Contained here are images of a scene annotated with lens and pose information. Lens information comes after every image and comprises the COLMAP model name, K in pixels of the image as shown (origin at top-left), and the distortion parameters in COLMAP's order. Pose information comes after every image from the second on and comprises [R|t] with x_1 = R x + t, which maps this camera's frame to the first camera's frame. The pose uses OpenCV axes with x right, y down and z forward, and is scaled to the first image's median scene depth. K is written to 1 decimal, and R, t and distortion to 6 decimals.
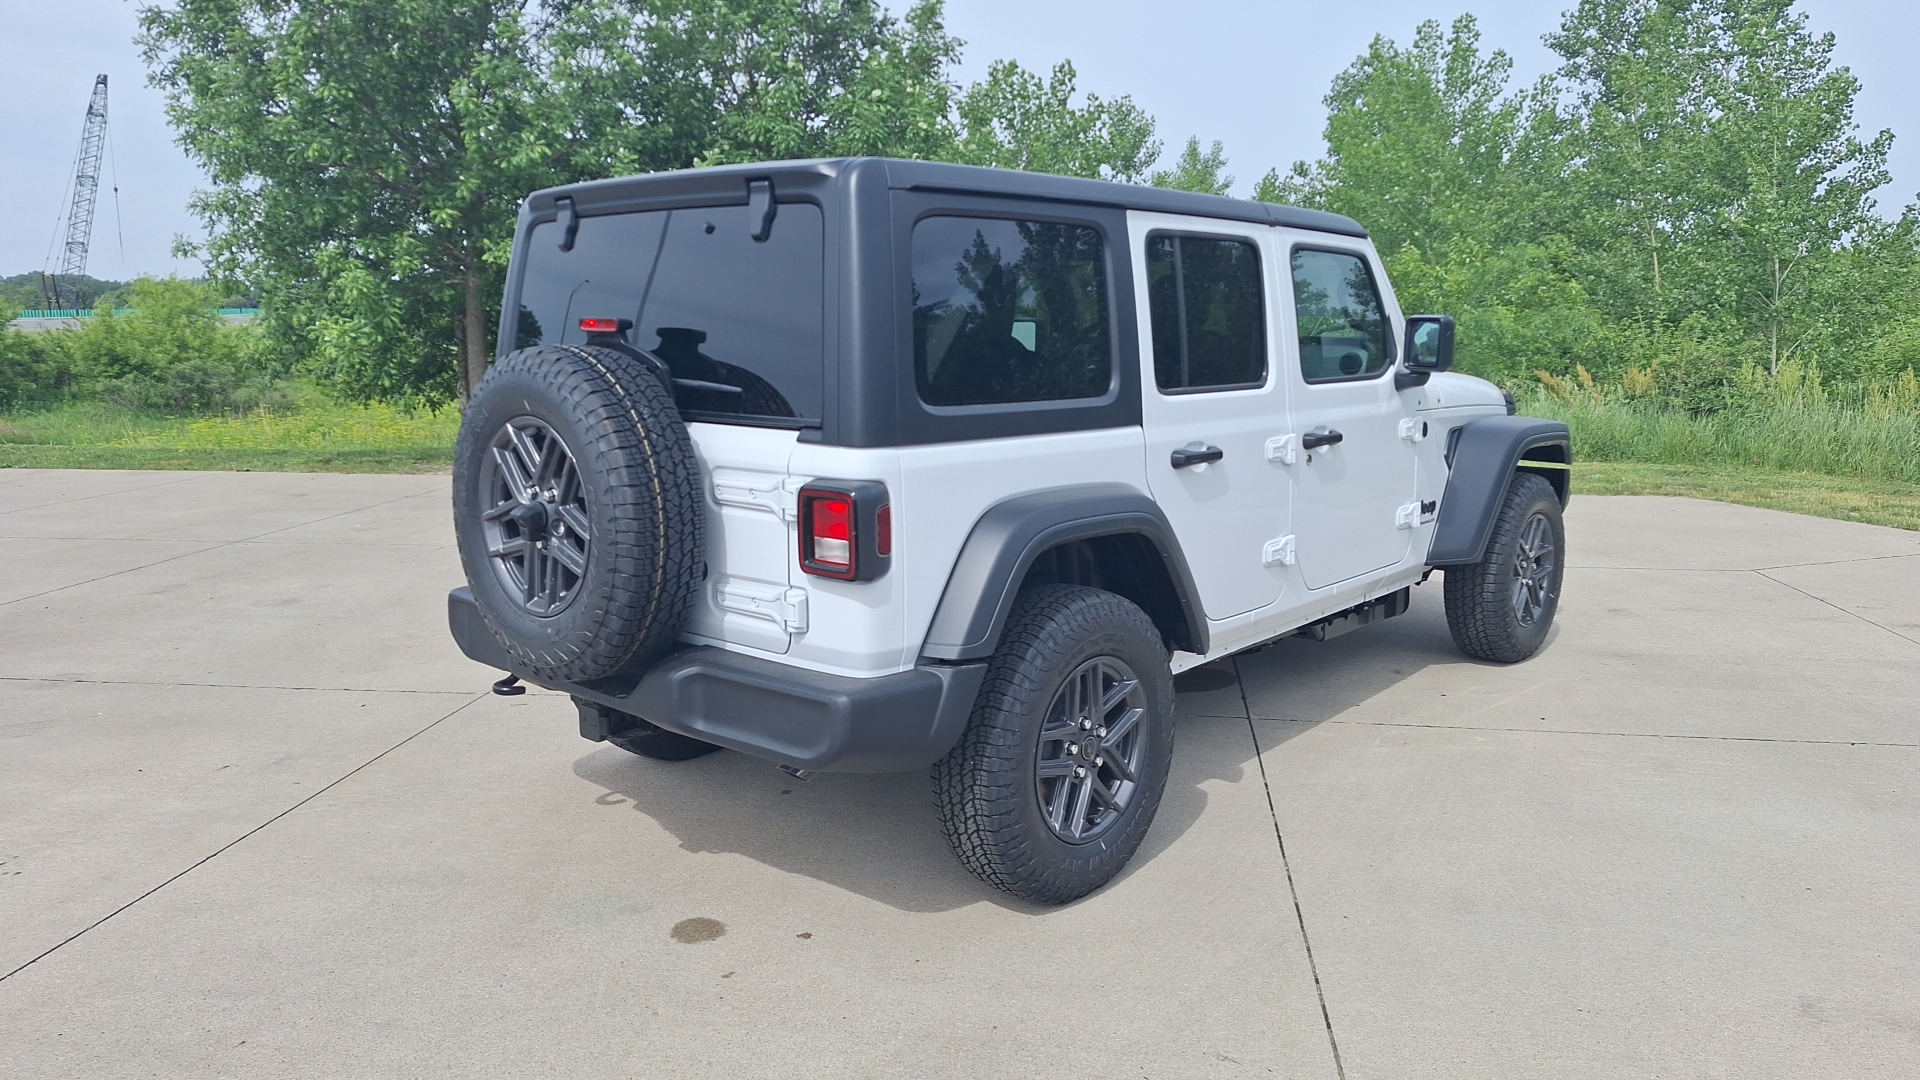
lens RADIAL K [[1298.1, 0, 958.9], [0, 1298.1, 494.9], [0, 0, 1]] dist [0.099176, -0.097852]
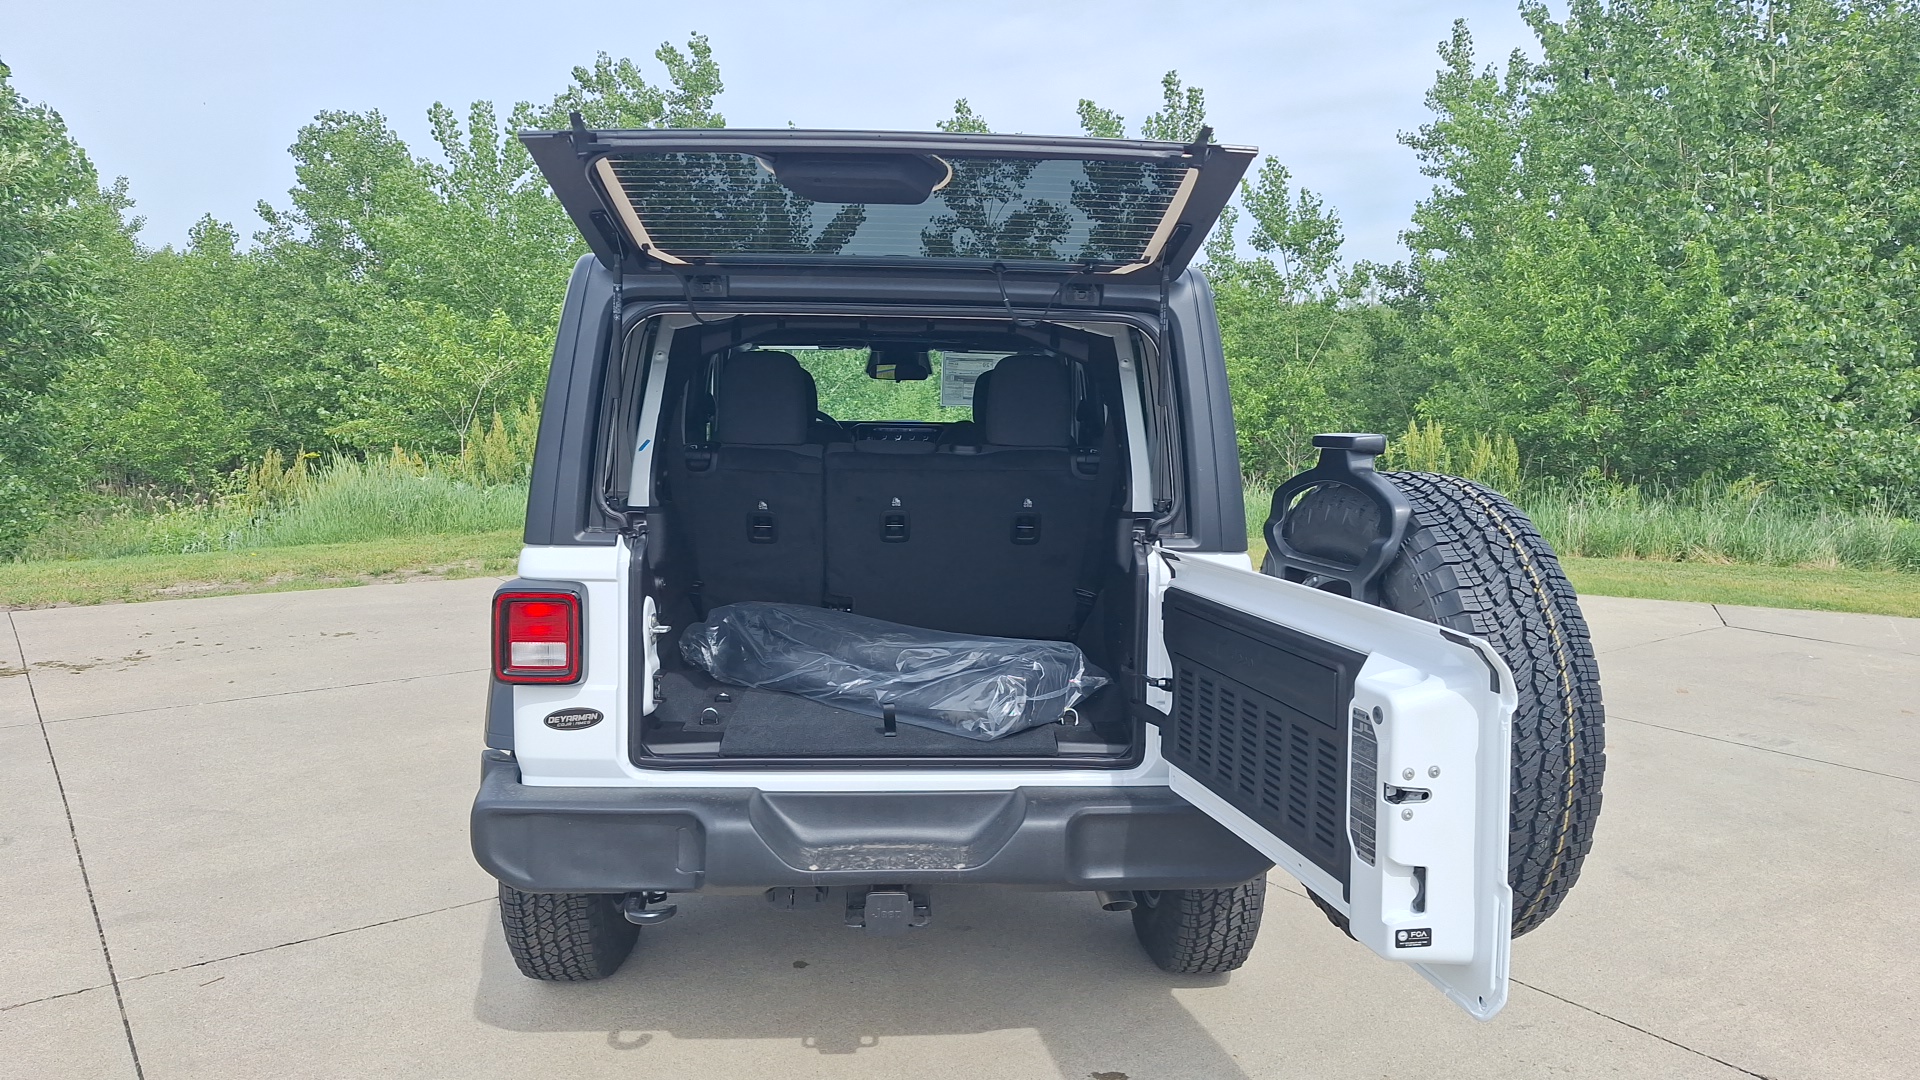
lens RADIAL K [[1307.7, 0, 954.9], [0, 1307.7, 497.4], [0, 0, 1]] dist [0.075760, -0.066396]
pose [[0.711526, -0.044935, 0.701222, -0.695296], [0.079400, 0.996703, -0.016697, -0.058854], [-0.698160, 0.067557, 0.712748, 0.309580]]
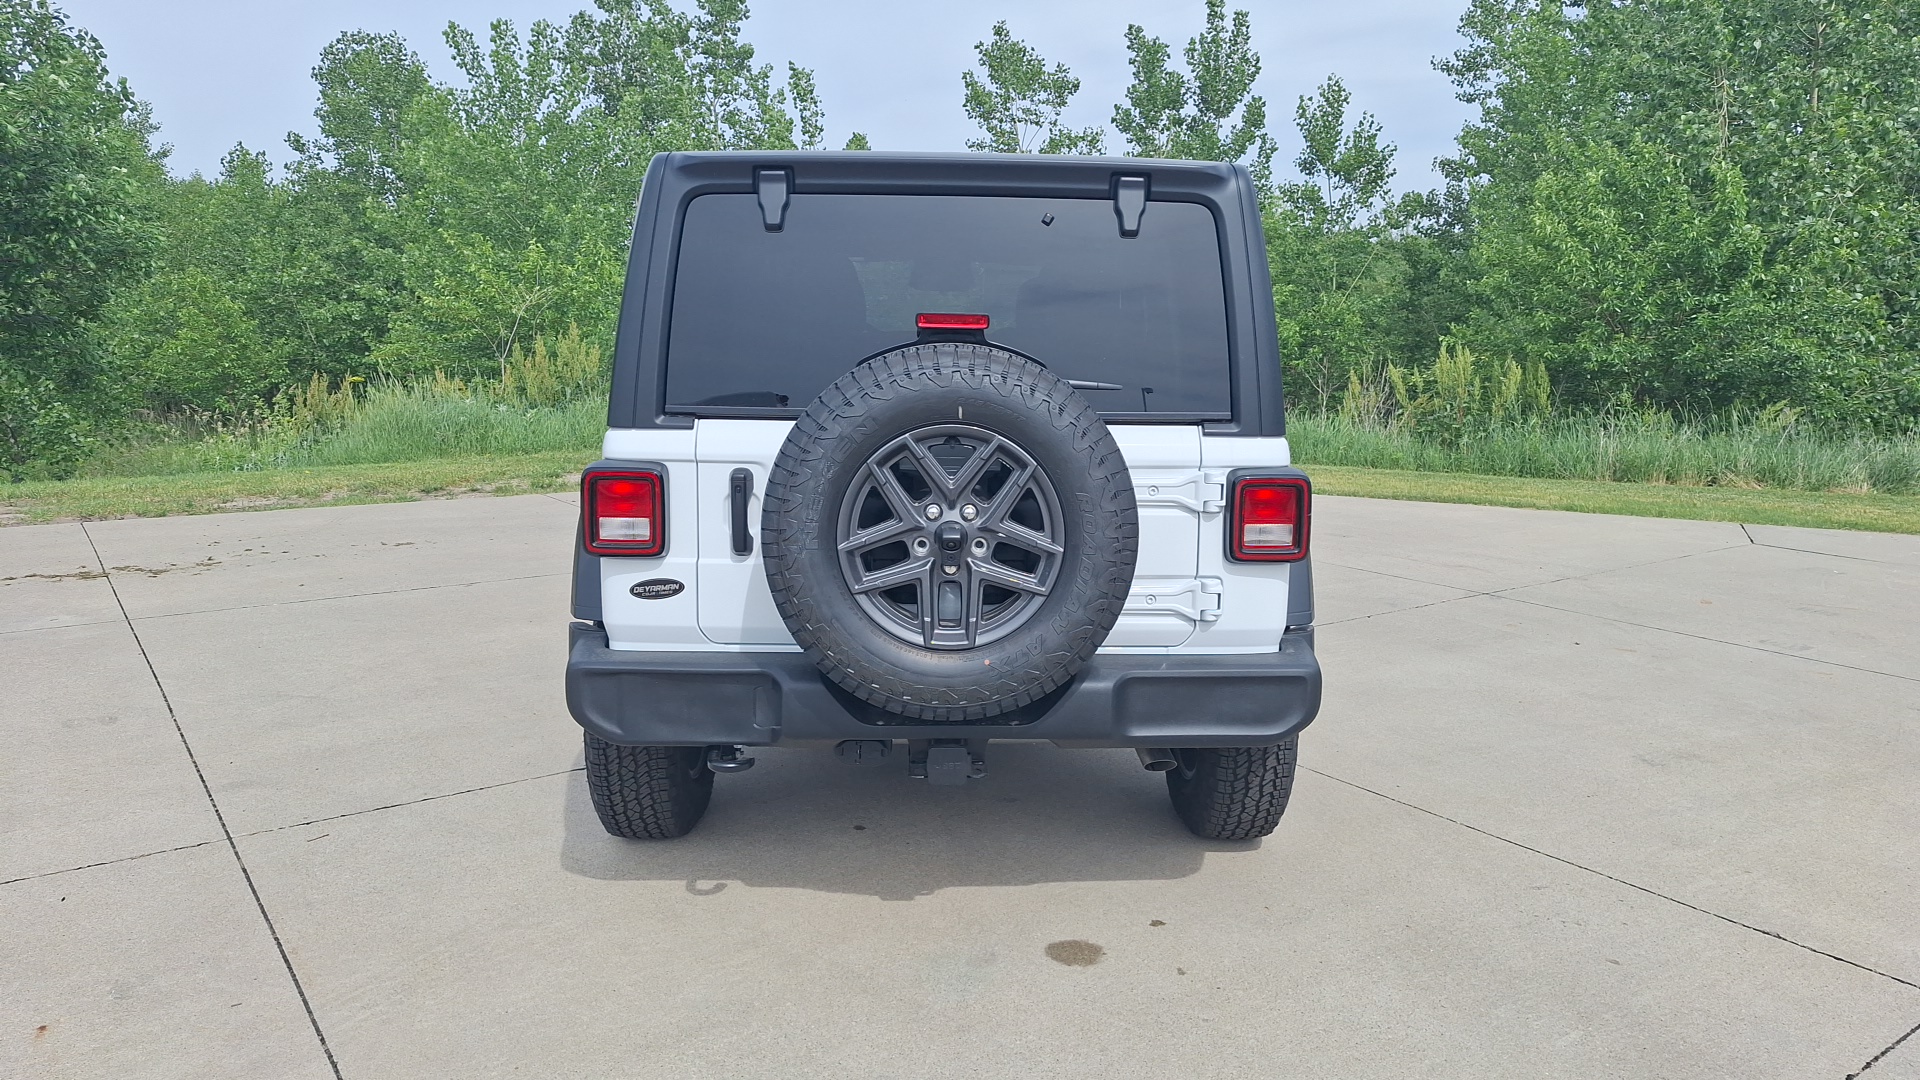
lens RADIAL K [[1298.1, 0, 958.9], [0, 1298.1, 494.9], [0, 0, 1]] dist [0.099176, -0.097852]
pose [[0.724082, -0.078679, 0.685212, -0.739540], [0.078019, 0.996439, 0.031971, -0.032417], [-0.685287, 0.030310, 0.727642, 0.291017]]
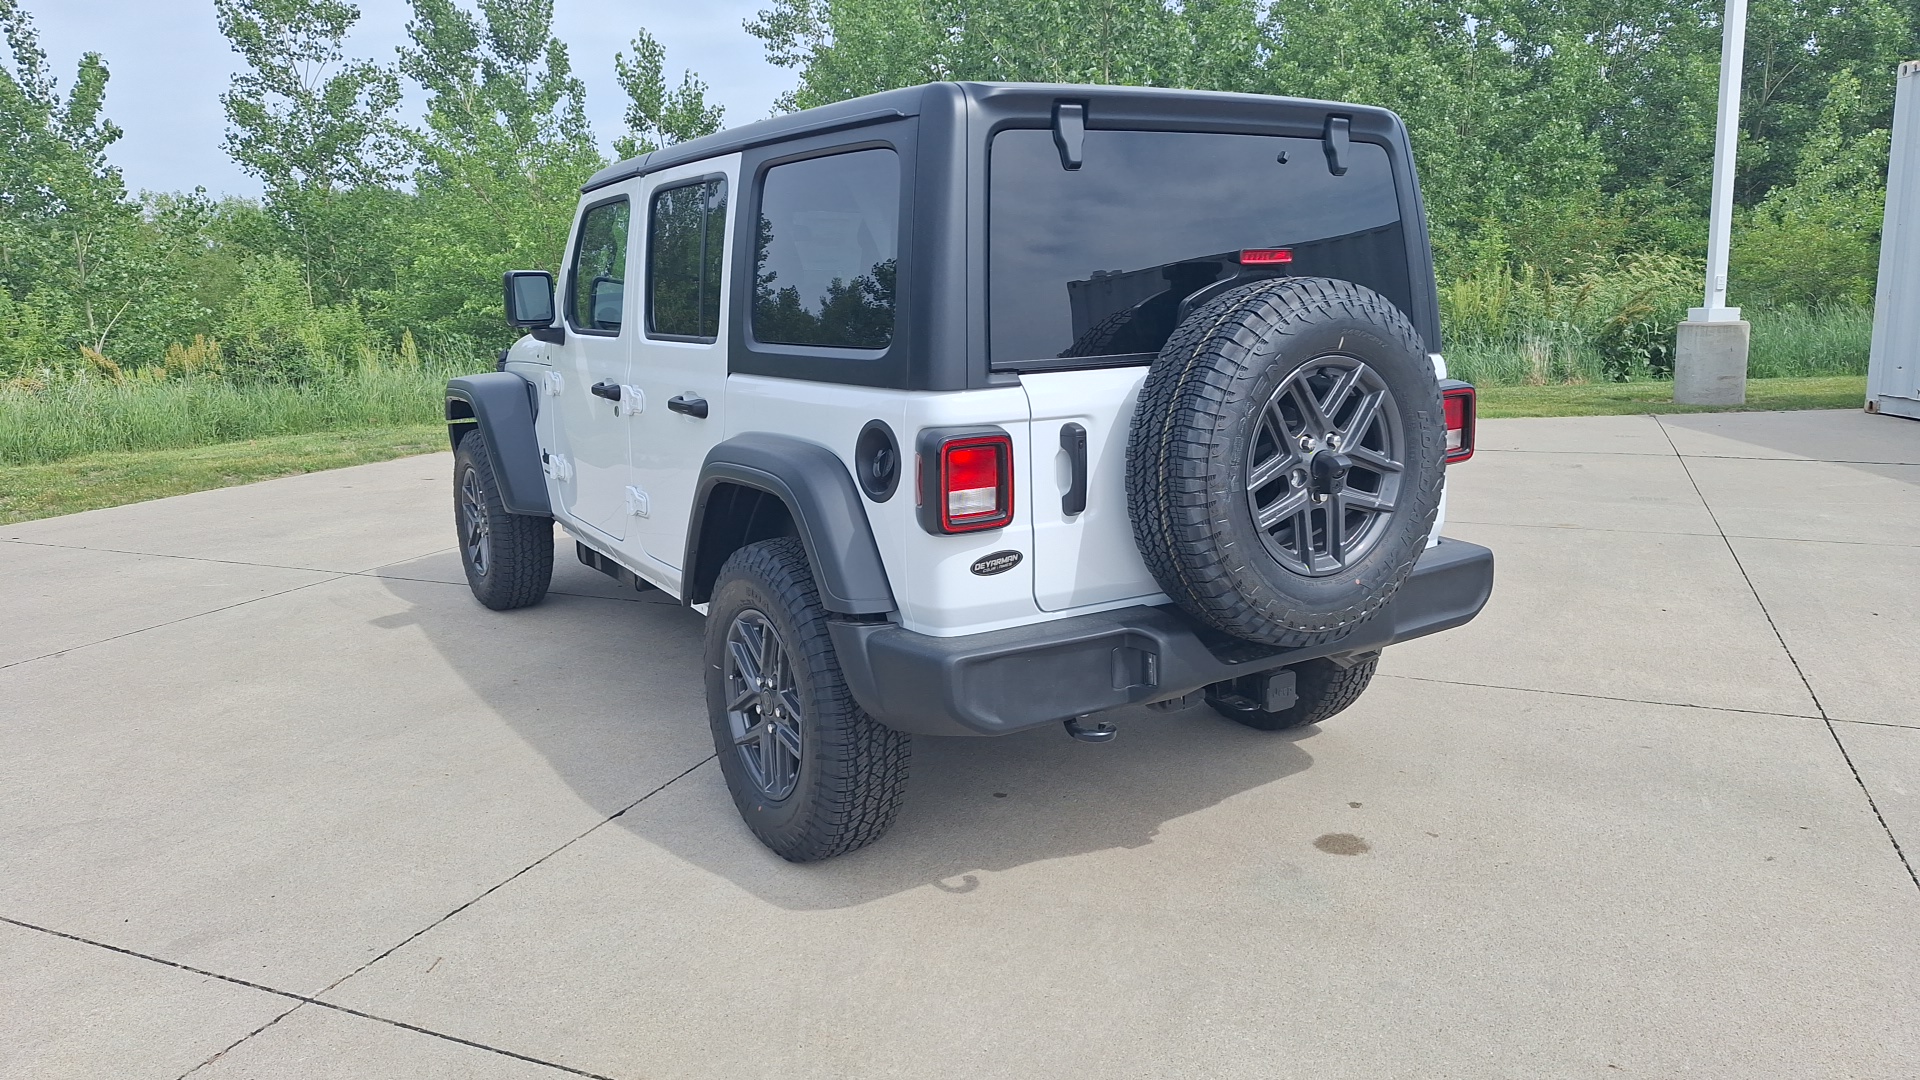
lens RADIAL K [[1309.5, 0, 948.9], [0, 1309.5, 493.7], [0, 0, 1]] dist [0.122401, -0.160494]
pose [[0.271060, -0.158967, 0.949345, -1.023716], [0.151061, 0.981073, 0.121149, -0.093974], [-0.950635, 0.110570, 0.289944, 0.797223]]
